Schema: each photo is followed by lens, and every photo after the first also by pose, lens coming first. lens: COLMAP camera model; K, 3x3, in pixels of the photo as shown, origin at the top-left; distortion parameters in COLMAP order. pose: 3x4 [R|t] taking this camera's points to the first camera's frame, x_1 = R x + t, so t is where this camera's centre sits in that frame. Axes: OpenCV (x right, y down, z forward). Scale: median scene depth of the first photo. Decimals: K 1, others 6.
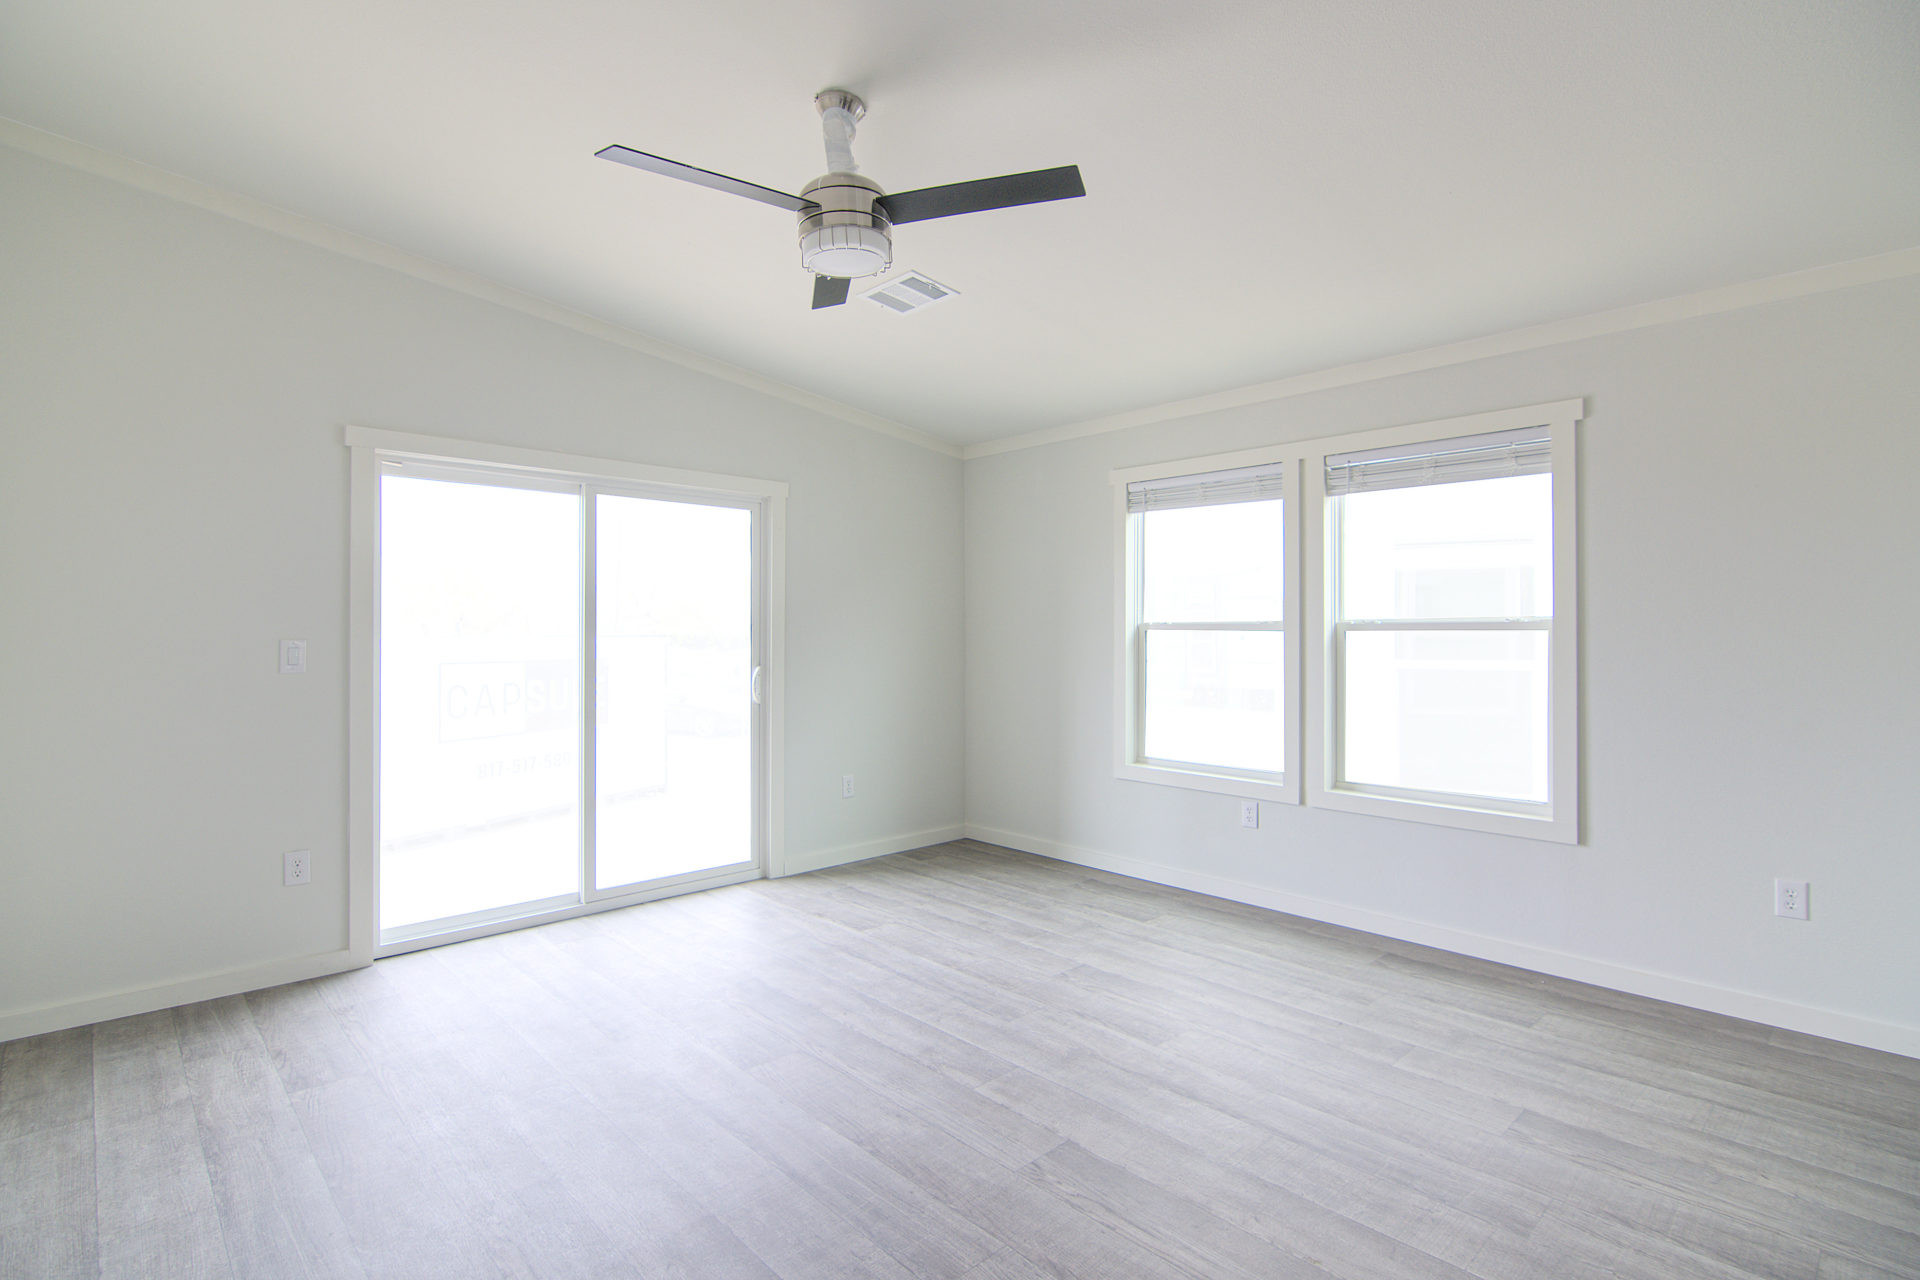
lens RADIAL K [[921.2, 0, 964.0], [0, 921.2, 626.1], [0, 0, 1]] dist [0.012000, -0.011700]
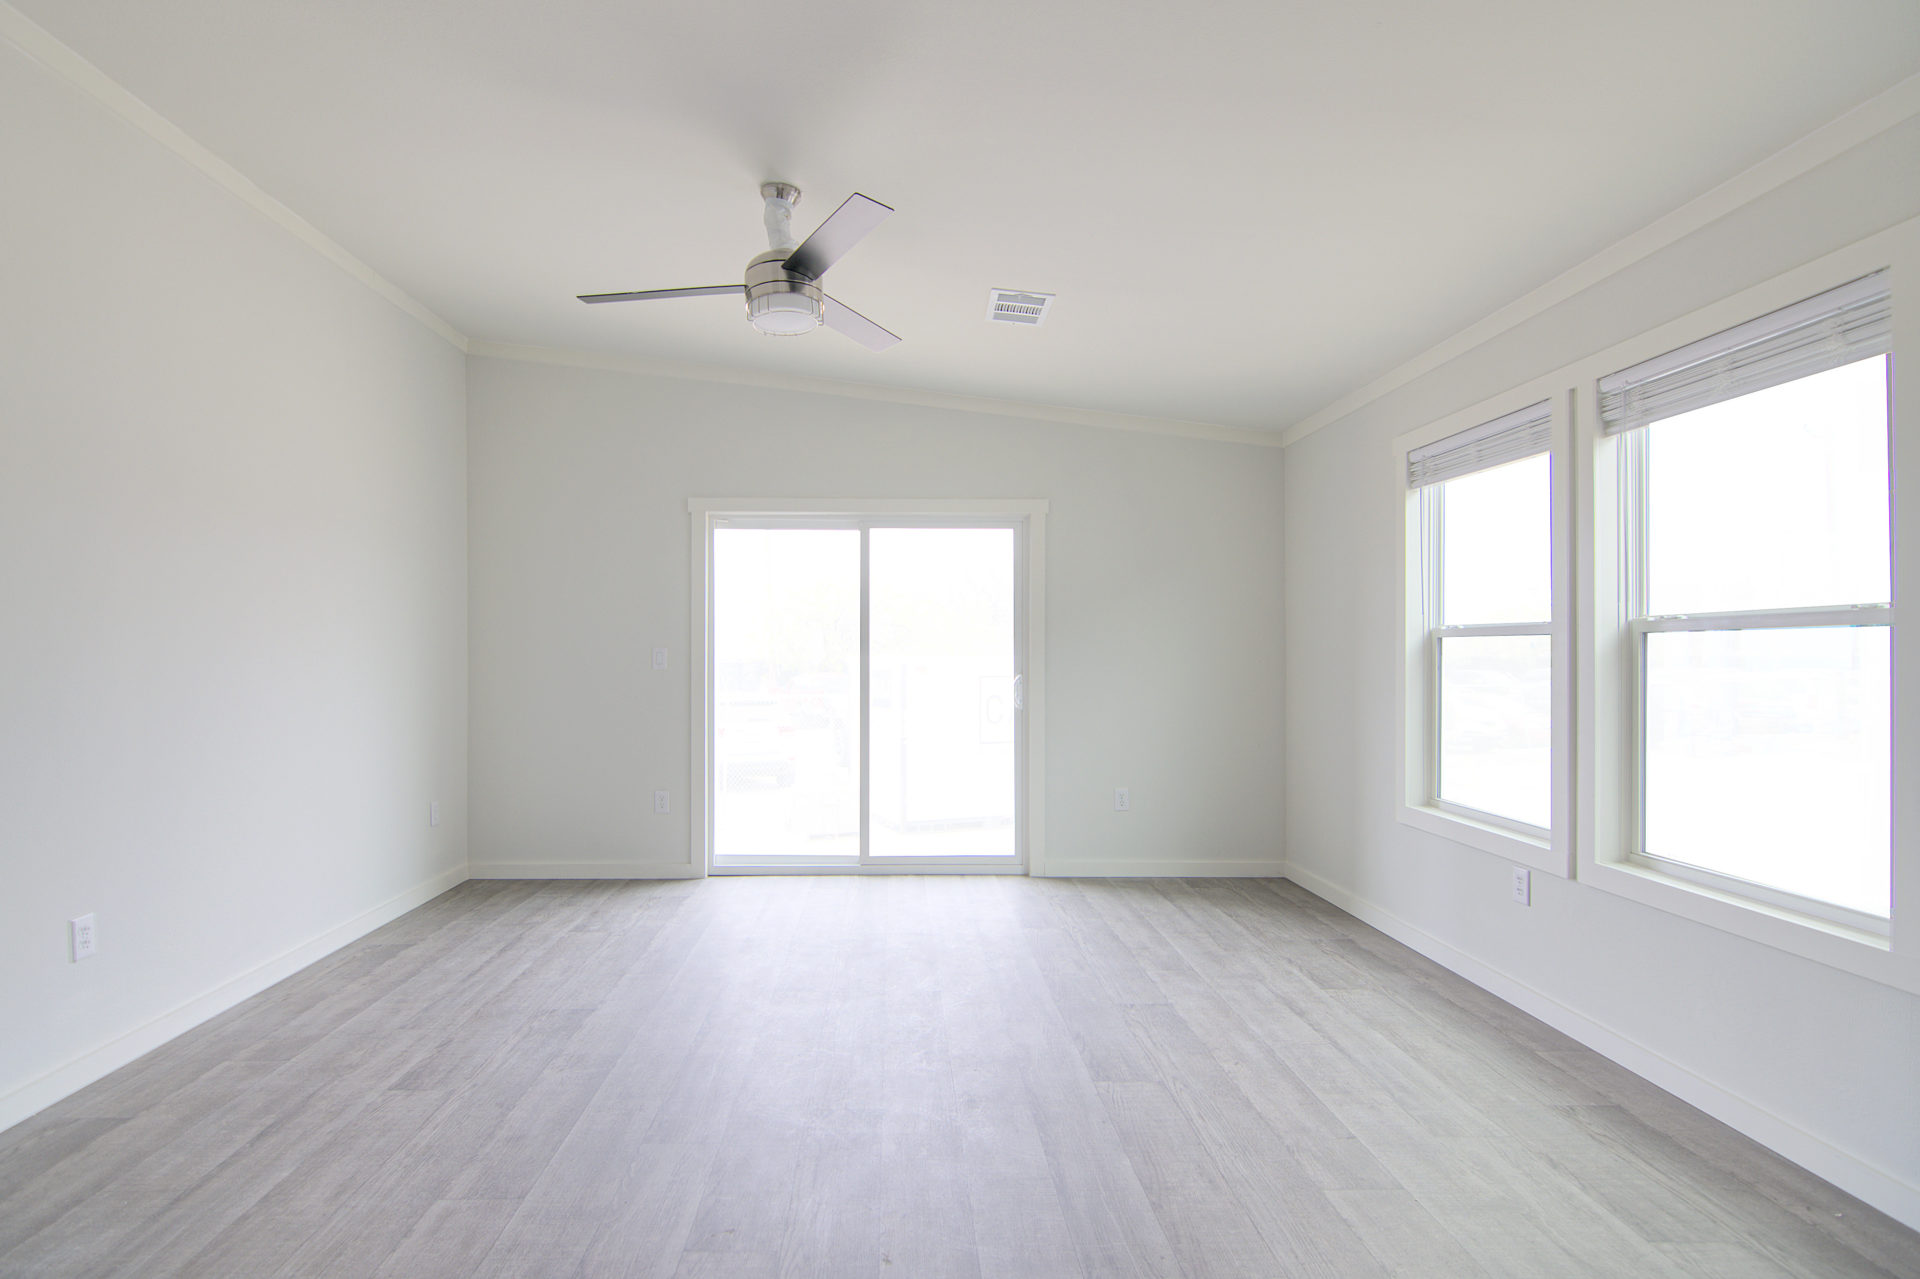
lens RADIAL K [[952.4, 0, 905.5], [0, 952.4, 653.0], [0, 0, 1]] dist [0.013962, -0.013666]
pose [[0.734567, -0.000240, -0.678536, 0.496847], [0.003432, 0.999988, 0.003362, 0.016567], [0.678527, -0.004798, 0.734560, 0.121383]]
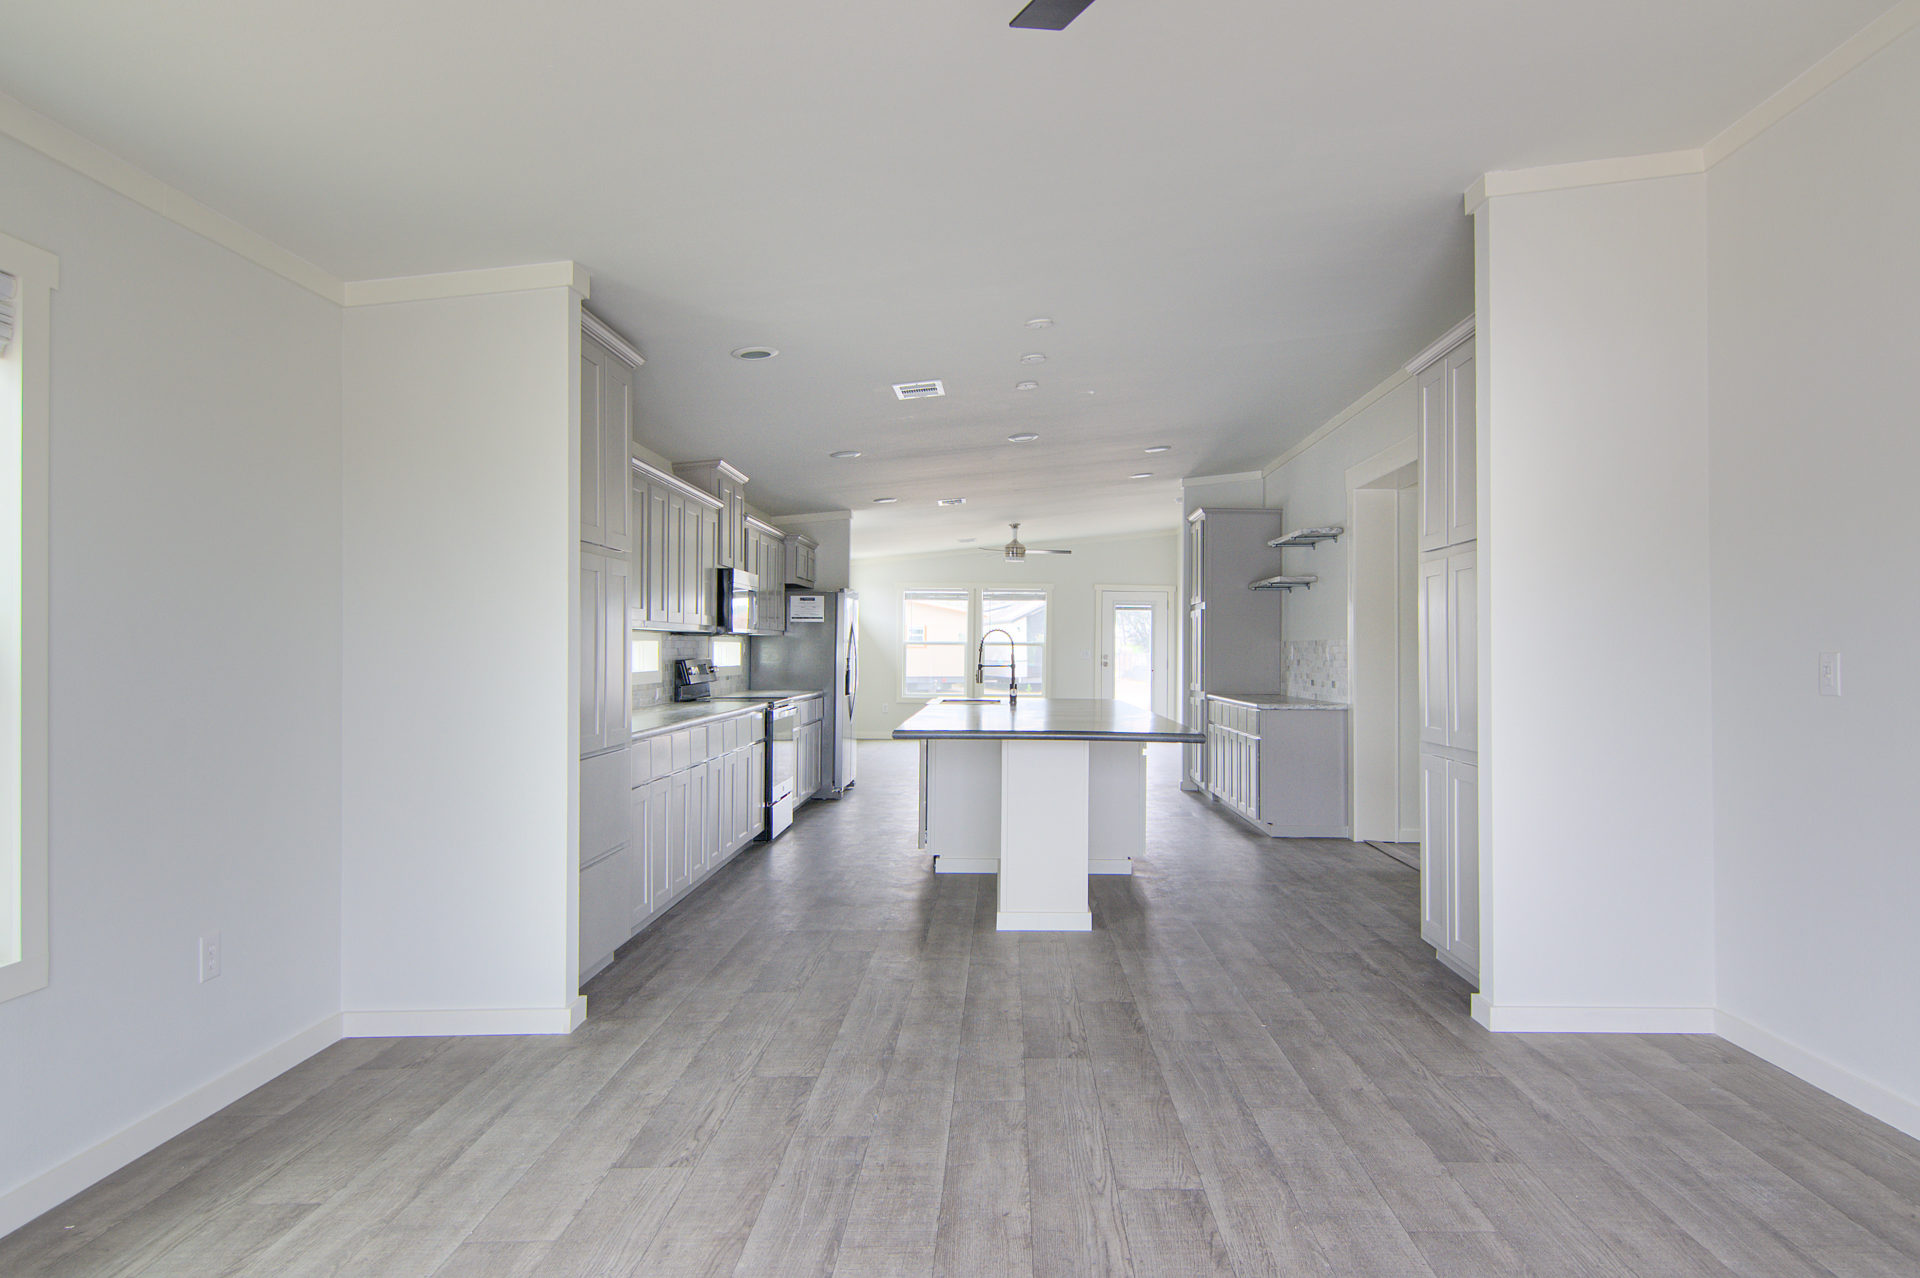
lens RADIAL K [[1227.3, 0, 1013.9], [0, 1227.3, 638.1], [0, 0, 1]] dist [0.018900, -0.002915]
pose [[-0.728749, 0.010879, 0.684695, -0.300231], [0.001331, 0.999894, -0.014471, 0.016894], [-0.684780, -0.009634, -0.728686, 0.967242]]
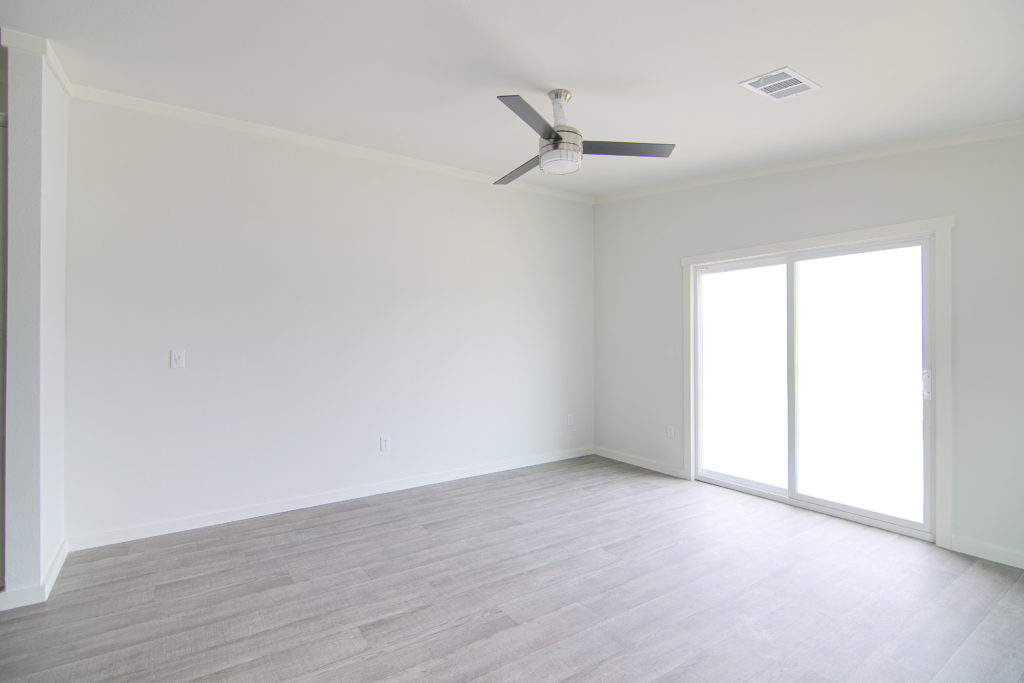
lens RADIAL K [[494.9, 0, 515.5], [0, 494.9, 335.1], [0, 0, 1]] dist [0.013395, -0.013046]
pose [[-0.150923, -0.011134, -0.988483, 0.609320], [0.004642, 0.999918, -0.011972, 0.002788], [0.988535, -0.006395, -0.150859, 0.646541]]
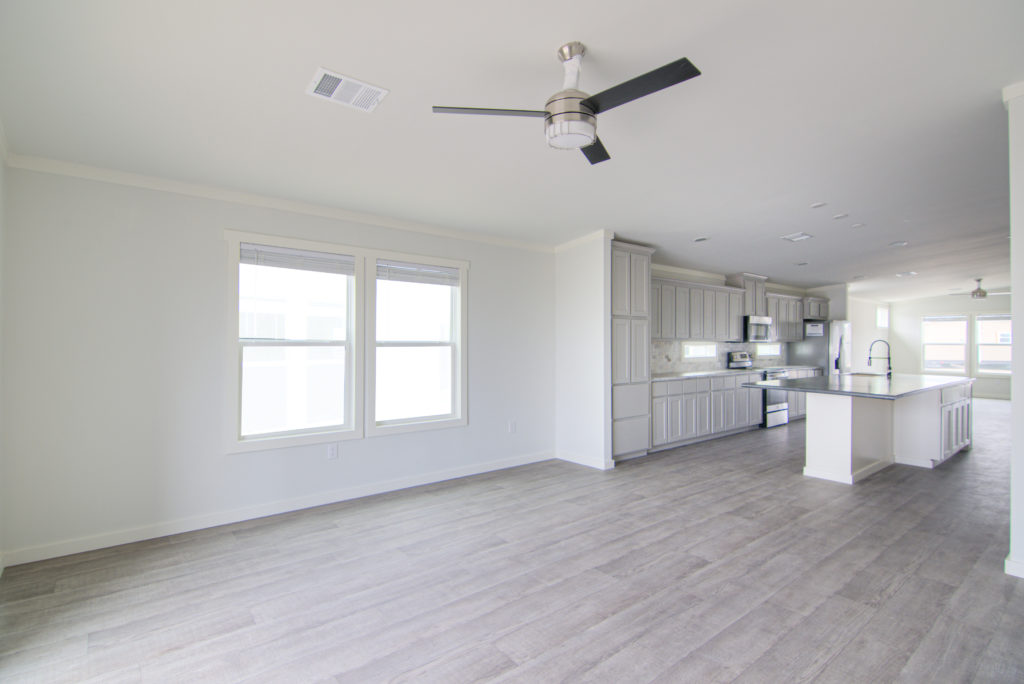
lens RADIAL K [[494.9, 0, 515.5], [0, 494.9, 335.6], [0, 0, 1]] dist [0.013395, -0.013046]
pose [[0.075508, 0.020192, 0.996941, -0.651297], [-0.006713, 0.999783, -0.019741, 0.000422], [-0.997123, -0.005202, 0.075627, 0.625004]]
